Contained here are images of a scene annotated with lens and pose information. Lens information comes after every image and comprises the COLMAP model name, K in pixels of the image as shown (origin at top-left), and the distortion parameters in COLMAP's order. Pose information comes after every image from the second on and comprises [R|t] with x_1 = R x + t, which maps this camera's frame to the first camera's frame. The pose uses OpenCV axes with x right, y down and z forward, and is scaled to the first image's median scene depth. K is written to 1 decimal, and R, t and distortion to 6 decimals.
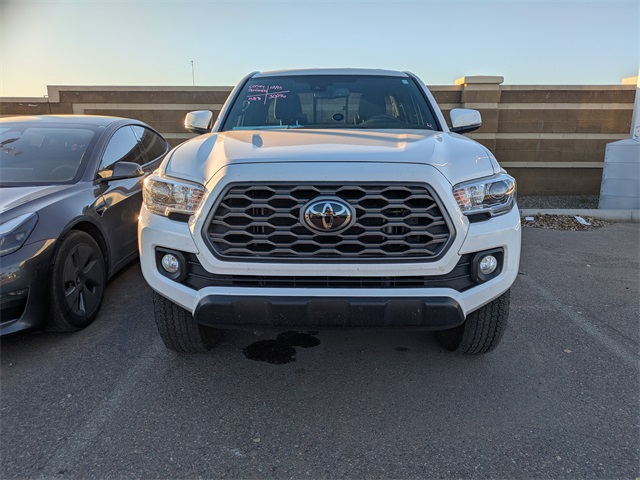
lens RADIAL K [[963.6, 0, 320.0], [0, 963.6, 240.0], [0, 0, 1]] dist [0.050541, 0.038302]
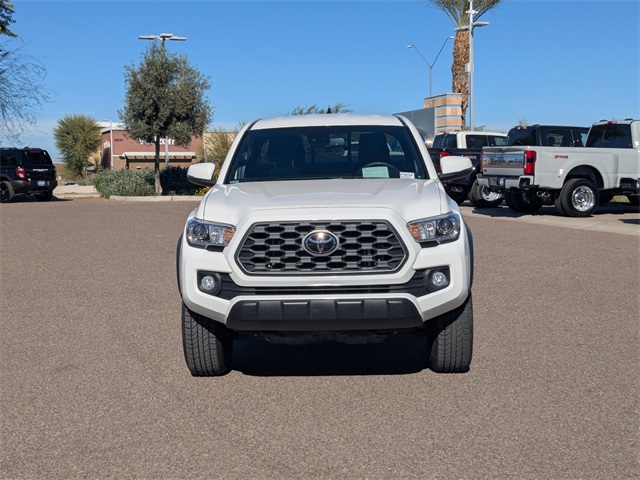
lens RADIAL K [[963.6, 0, 320.0], [0, 963.6, 240.0], [0, 0, 1]] dist [0.050541, 0.038302]
pose [[0.999797, -0.020144, 0.000195, 0.006661], [0.020130, 0.998633, -0.048230, 0.040438], [0.000776, 0.048225, 0.998836, -0.467261]]
